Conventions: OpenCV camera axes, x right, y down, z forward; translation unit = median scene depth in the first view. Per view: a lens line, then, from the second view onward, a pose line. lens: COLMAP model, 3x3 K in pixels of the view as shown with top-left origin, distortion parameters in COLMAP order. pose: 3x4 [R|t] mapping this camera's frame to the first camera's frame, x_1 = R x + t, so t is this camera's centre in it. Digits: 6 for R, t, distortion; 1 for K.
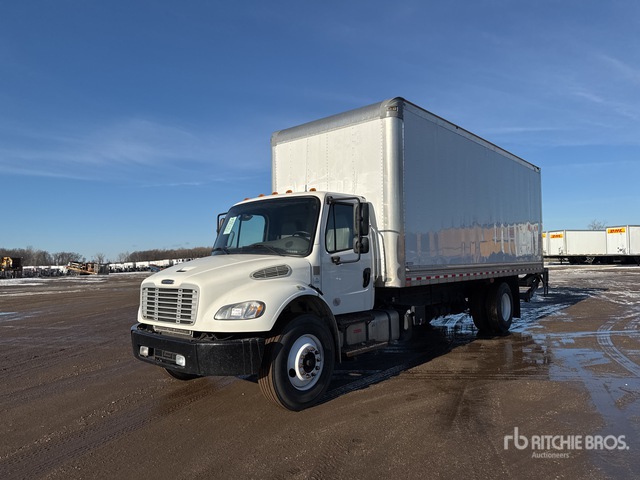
lens RADIAL K [[454.3, 0, 318.7], [0, 454.3, 239.9], [0, 0, 1]] dist [-0.002713, -0.000838]
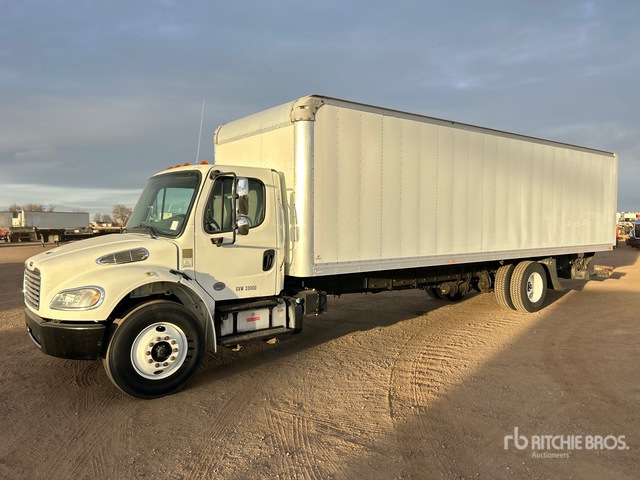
lens RADIAL K [[454.3, 0, 318.7], [0, 454.3, 239.9], [0, 0, 1]] dist [-0.002713, -0.000838]
pose [[0.975350, 0.014051, -0.220215, 0.451152], [0.006300, 0.995790, 0.091442, -0.041921], [0.220573, -0.090575, 0.971156, 0.166331]]
